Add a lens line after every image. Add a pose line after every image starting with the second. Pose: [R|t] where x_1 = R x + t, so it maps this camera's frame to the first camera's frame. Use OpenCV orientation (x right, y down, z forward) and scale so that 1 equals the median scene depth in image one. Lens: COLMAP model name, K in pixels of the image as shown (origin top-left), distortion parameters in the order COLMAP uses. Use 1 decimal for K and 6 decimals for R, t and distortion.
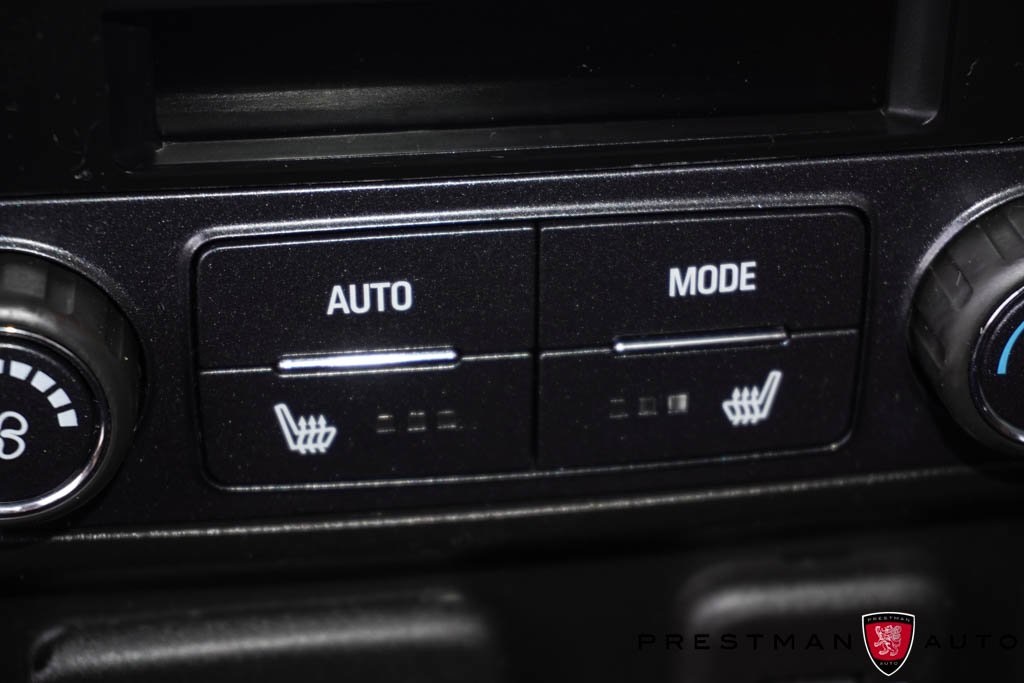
lens RADIAL K [[2118.0, 0, 513.5], [0, 2118.0, 342.6], [0, 0, 1]] dist [-0.044813, 0.000000]
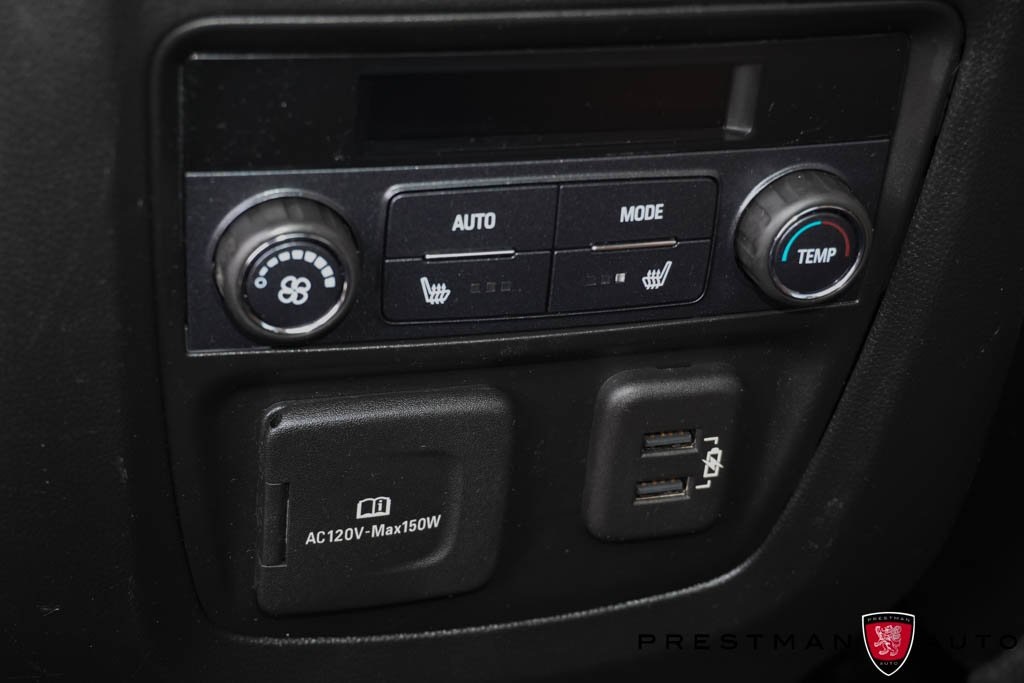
lens RADIAL K [[1928.6, 0, 510.8], [0, 1928.6, 339.9], [0, 0, 1]] dist [-0.002279, 0.000000]
pose [[0.984308, -0.009583, 0.176196, -0.339895], [0.007550, 0.999897, 0.012205, 0.064554], [-0.176295, -0.010684, 0.984279, -0.735116]]
